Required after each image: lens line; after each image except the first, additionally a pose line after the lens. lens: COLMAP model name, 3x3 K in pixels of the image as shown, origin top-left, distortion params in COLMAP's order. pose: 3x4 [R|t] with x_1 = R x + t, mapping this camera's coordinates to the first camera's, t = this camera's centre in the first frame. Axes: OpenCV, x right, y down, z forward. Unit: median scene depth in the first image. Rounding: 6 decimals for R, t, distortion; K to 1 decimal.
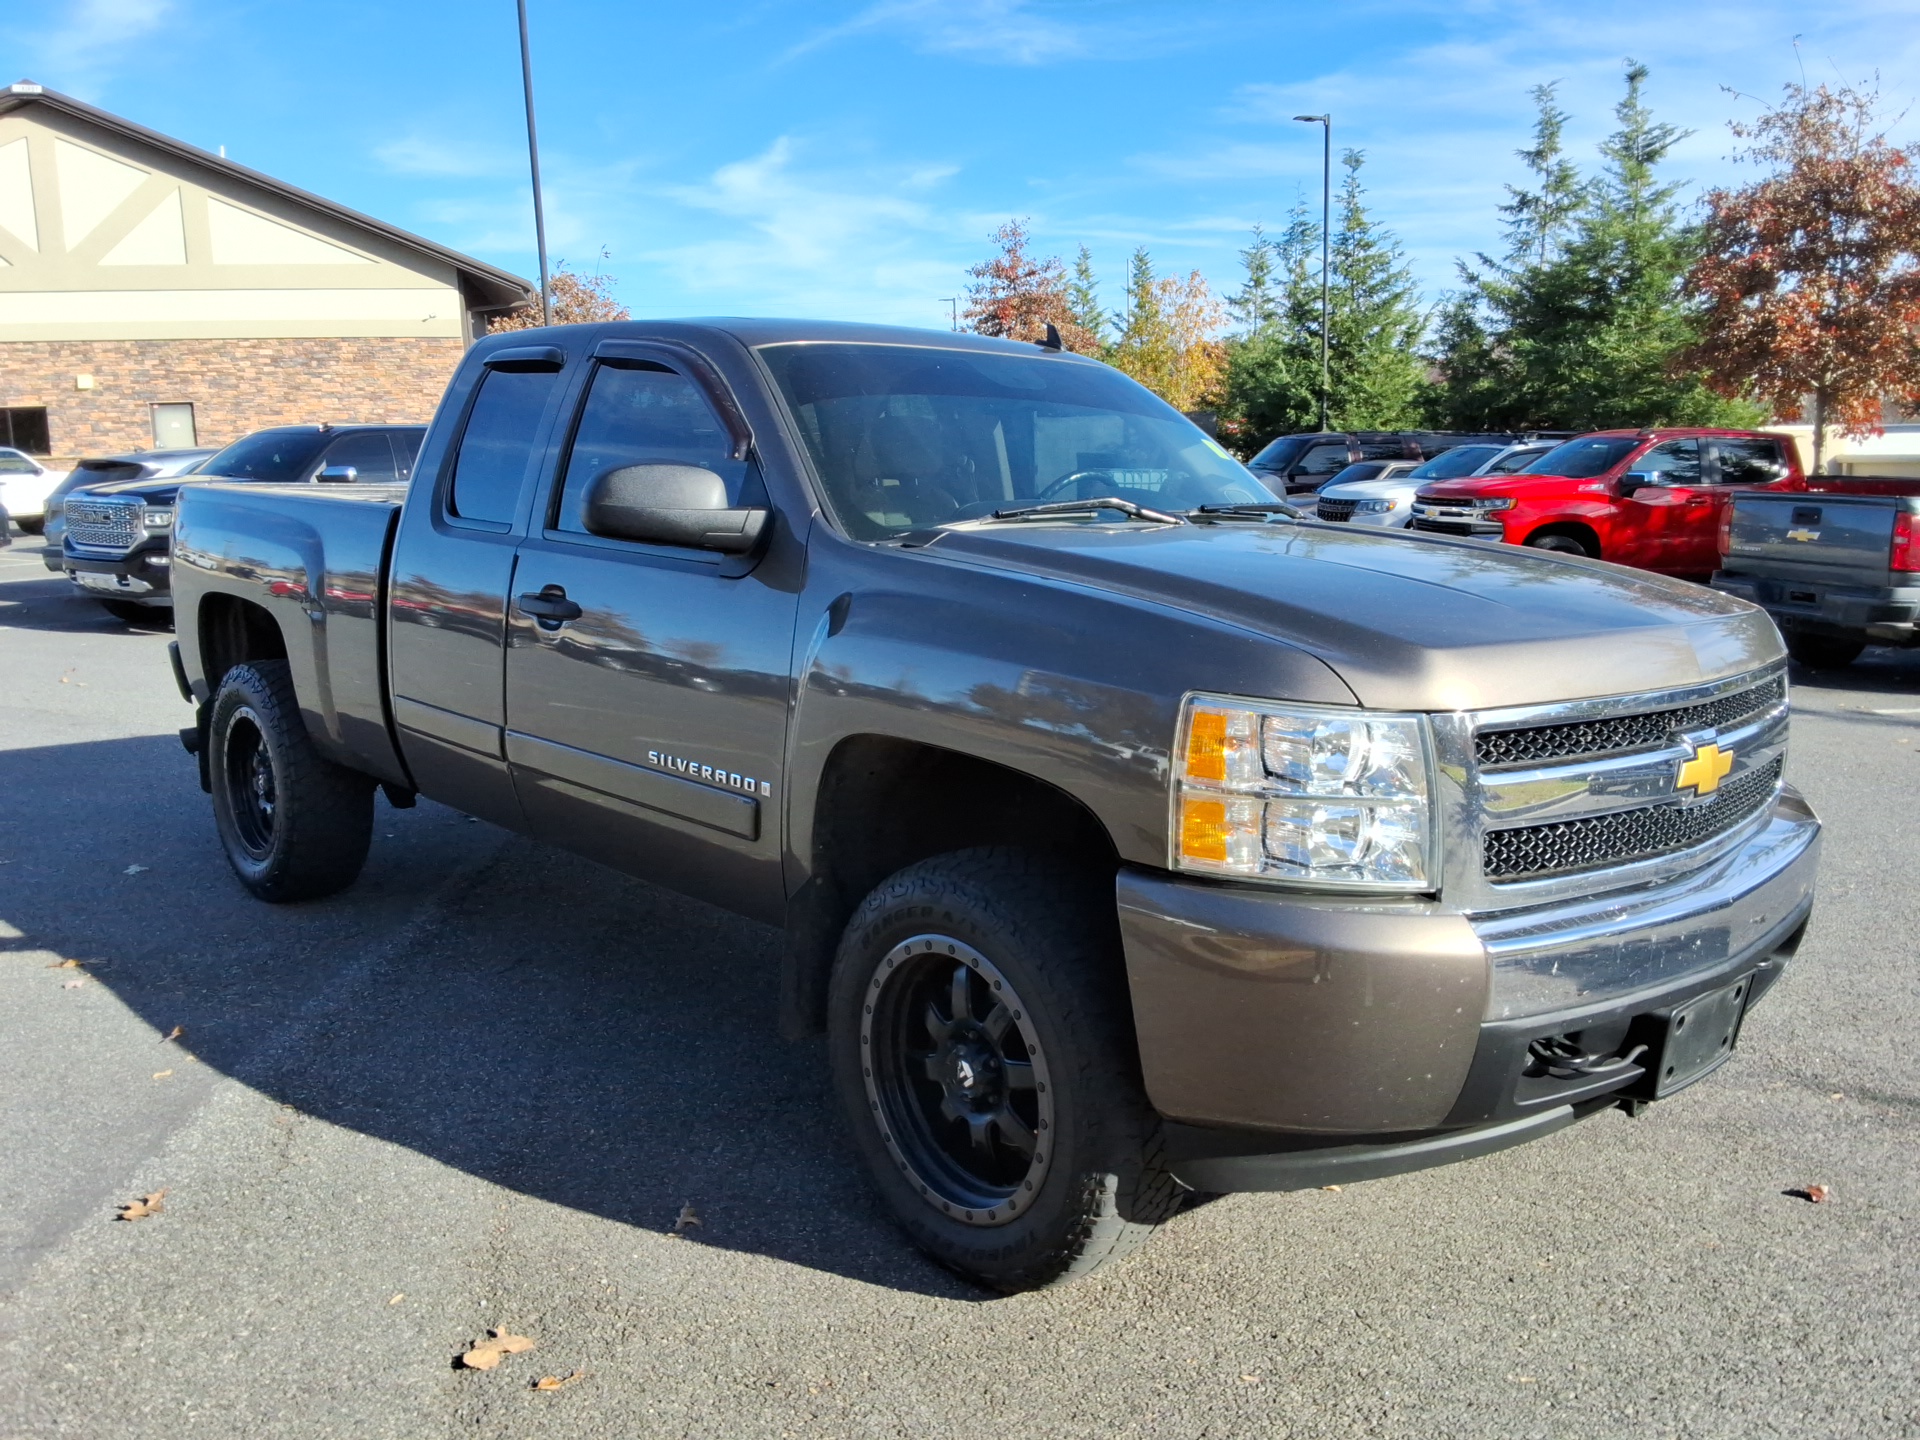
lens RADIAL K [[1567.0, 0, 958.7], [0, 1567.0, 721.7], [0, 0, 1]] dist [0.056719, -0.072382]
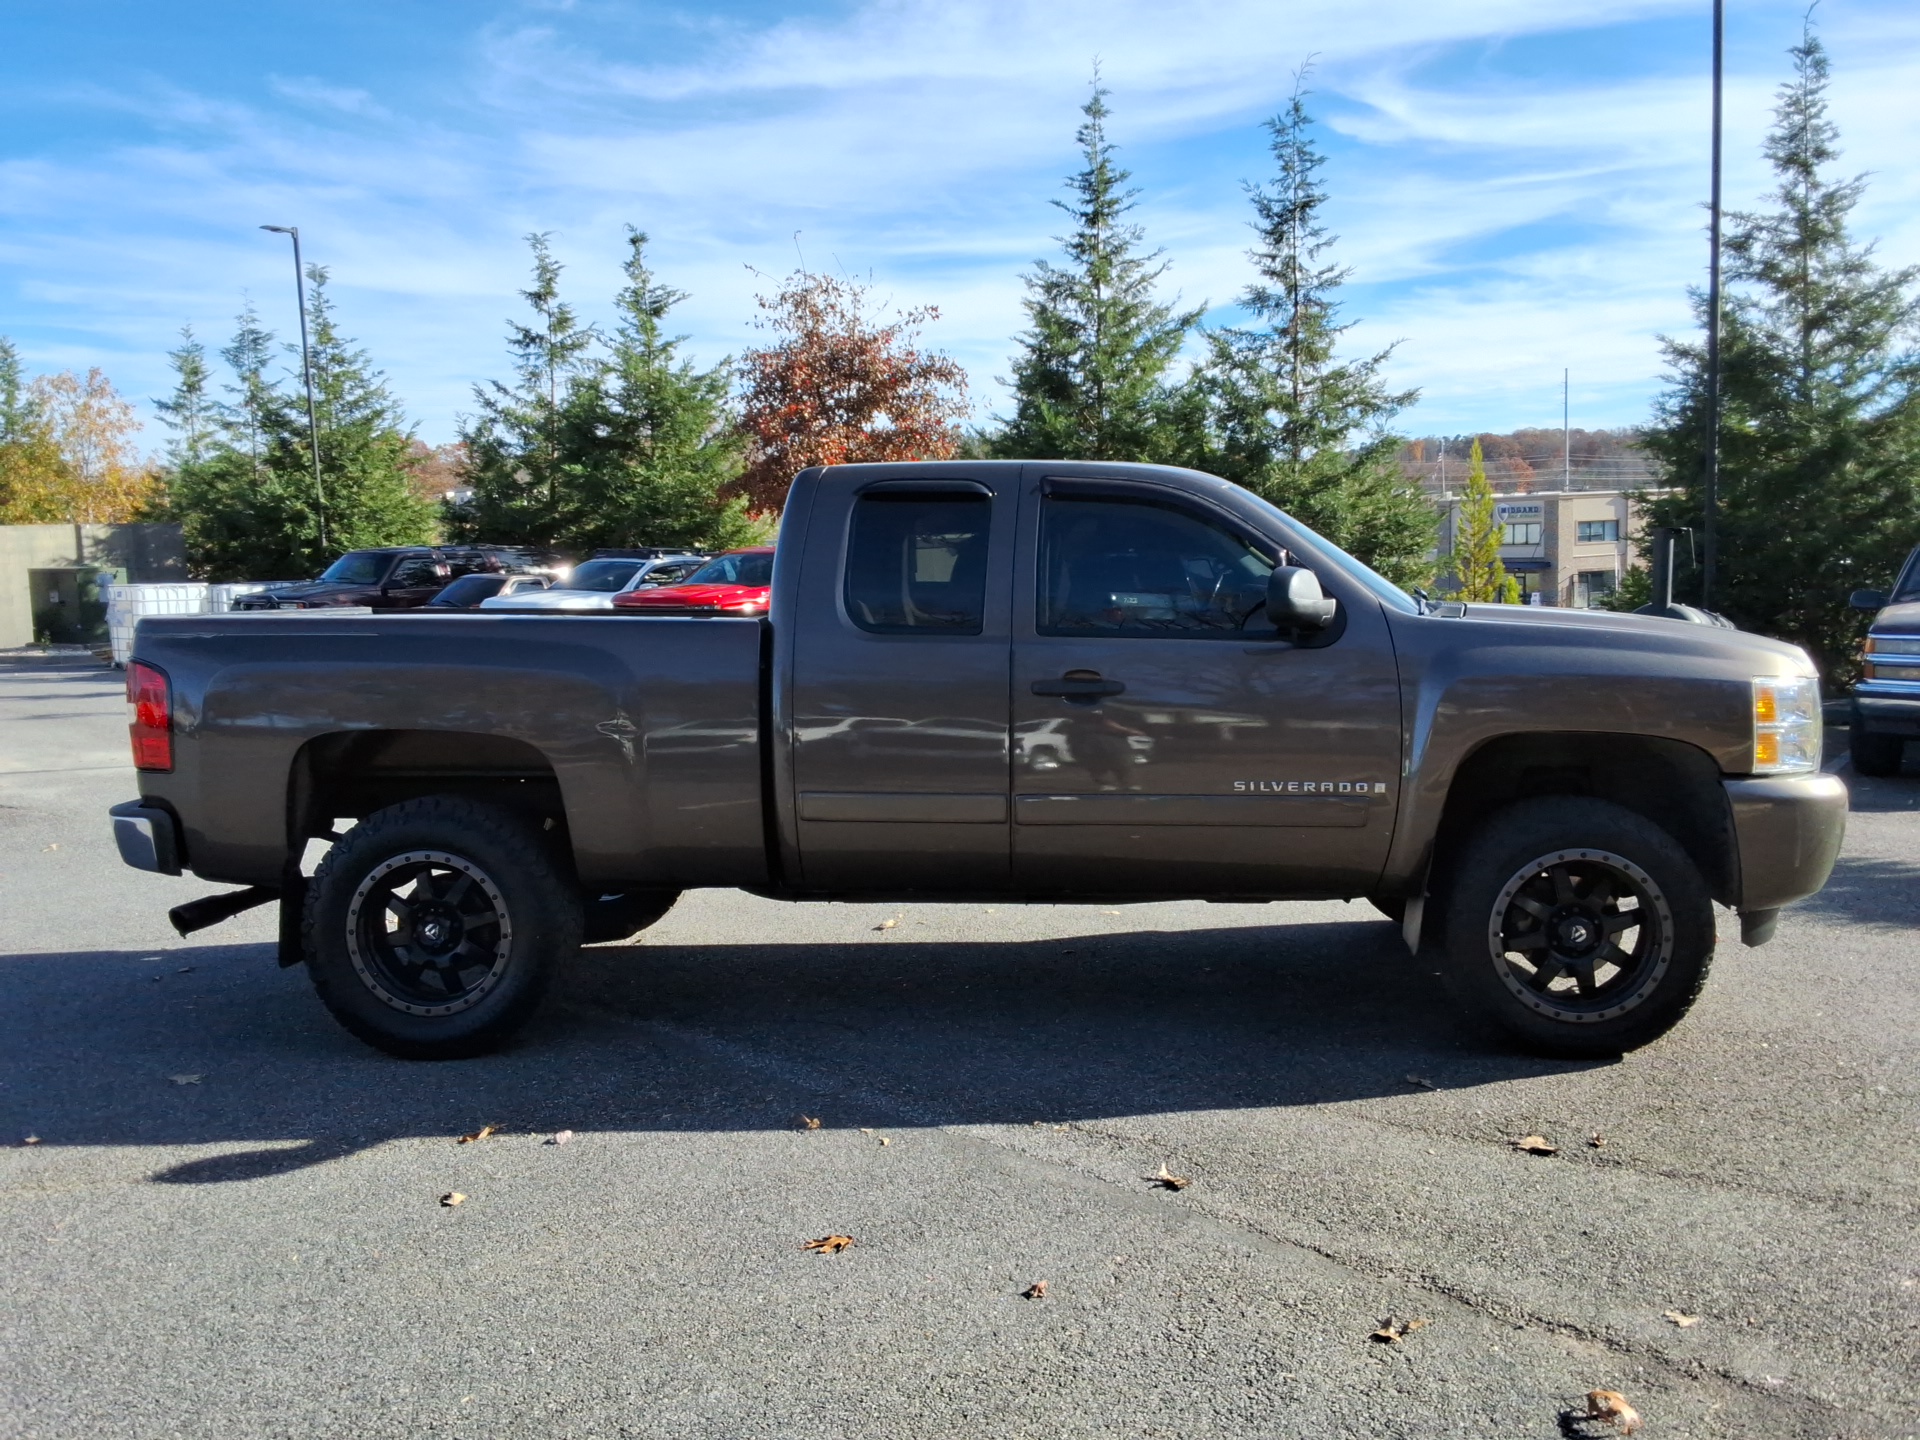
lens RADIAL K [[1567.0, 0, 967.5], [0, 1567.0, 726.2], [0, 0, 1]] dist [0.056719, -0.072382]
pose [[0.739521, -0.074504, 0.668997, -1.277780], [0.120701, 0.992425, -0.022903, -0.025011], [-0.662223, 0.097686, 0.742912, 0.186333]]
